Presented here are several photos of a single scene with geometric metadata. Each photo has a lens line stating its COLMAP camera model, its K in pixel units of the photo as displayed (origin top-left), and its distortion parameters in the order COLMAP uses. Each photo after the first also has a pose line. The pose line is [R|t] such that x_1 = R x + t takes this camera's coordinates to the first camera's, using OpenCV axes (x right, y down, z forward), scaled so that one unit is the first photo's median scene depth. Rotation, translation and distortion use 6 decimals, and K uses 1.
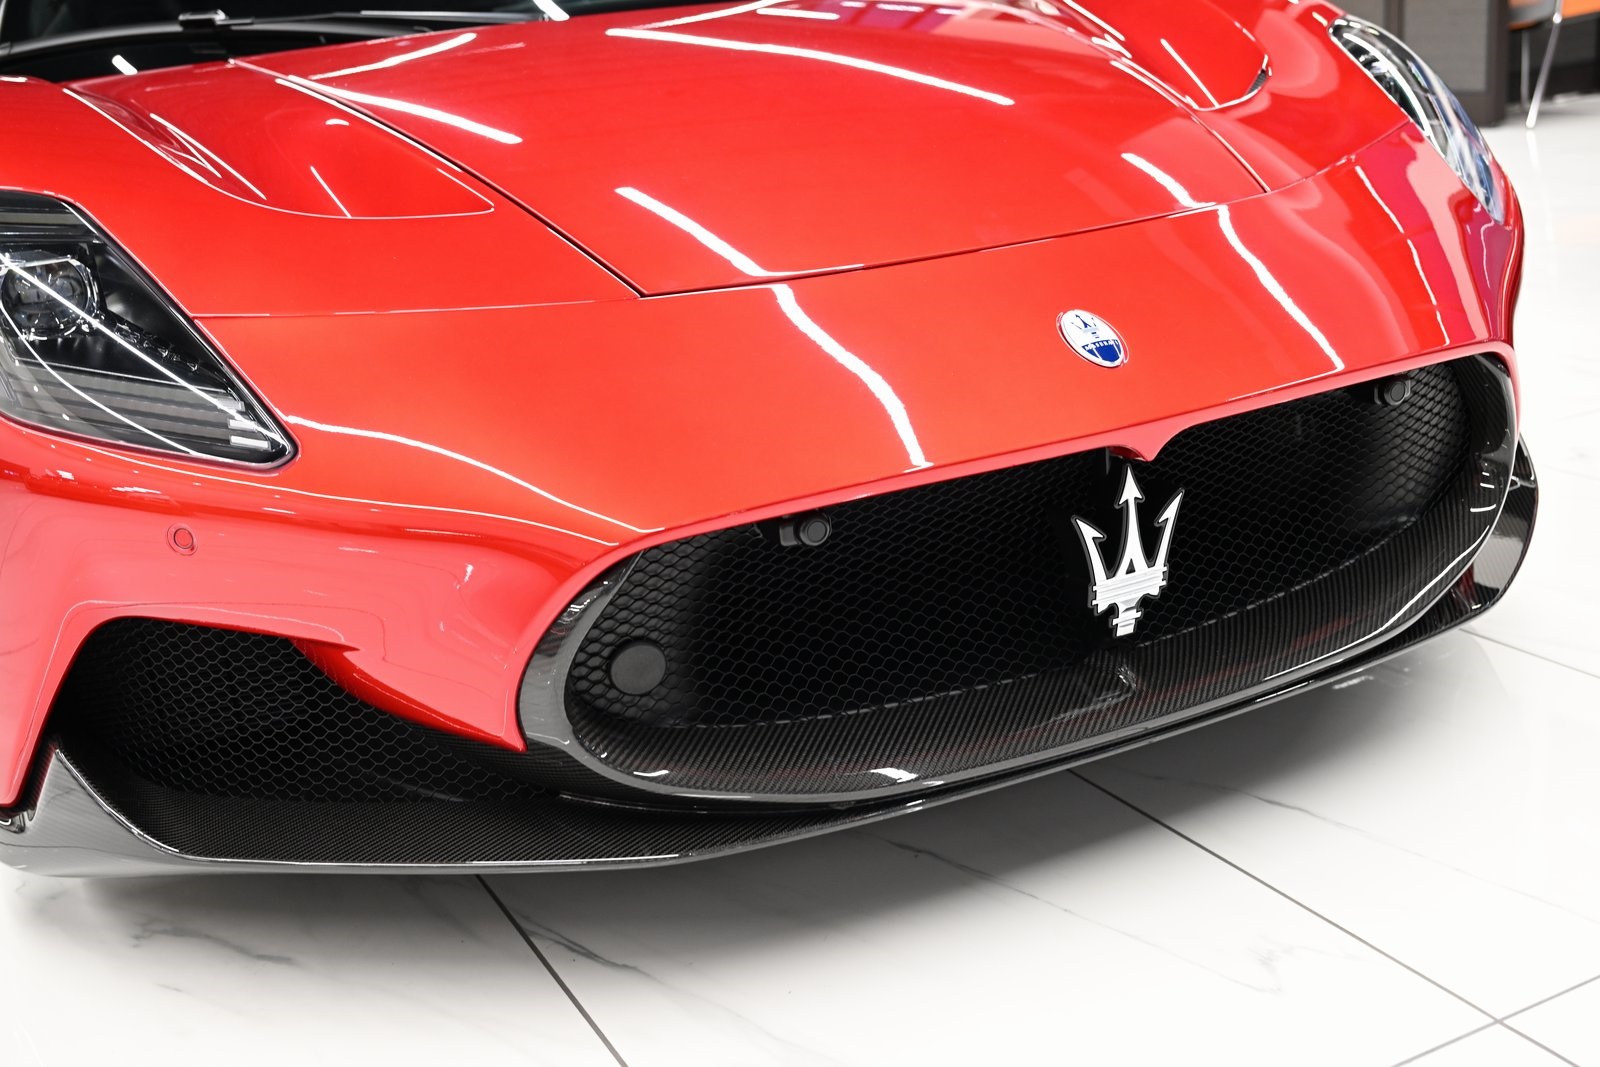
lens RADIAL K [[1786.0, 0, 805.7], [0, 1786.0, 527.4], [0, 0, 1]] dist [0.027228, 0.000000]
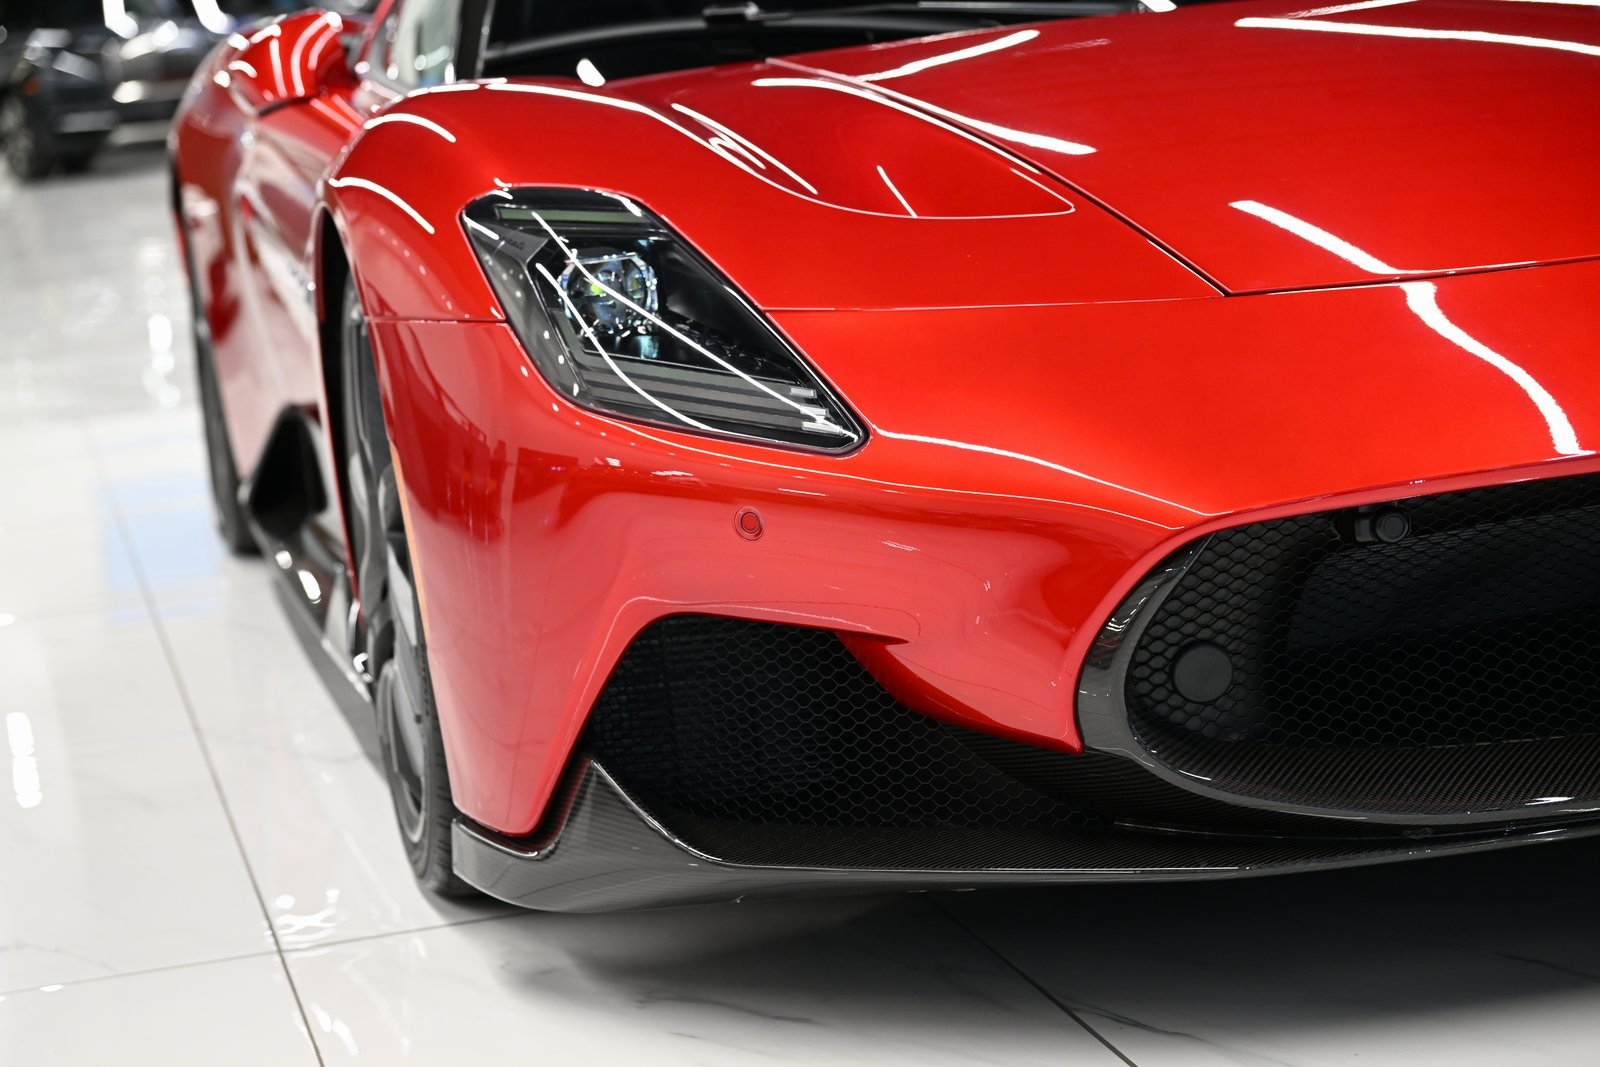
lens RADIAL K [[3525.3, 0, 805.6], [0, 3525.3, 537.8], [0, 0, 1]] dist [0.071891, 0.000000]
pose [[0.973749, 0.029162, -0.225751, 0.116309], [-0.057691, 0.990995, -0.120830, 0.234373], [0.220194, 0.130682, 0.966663, -0.828959]]
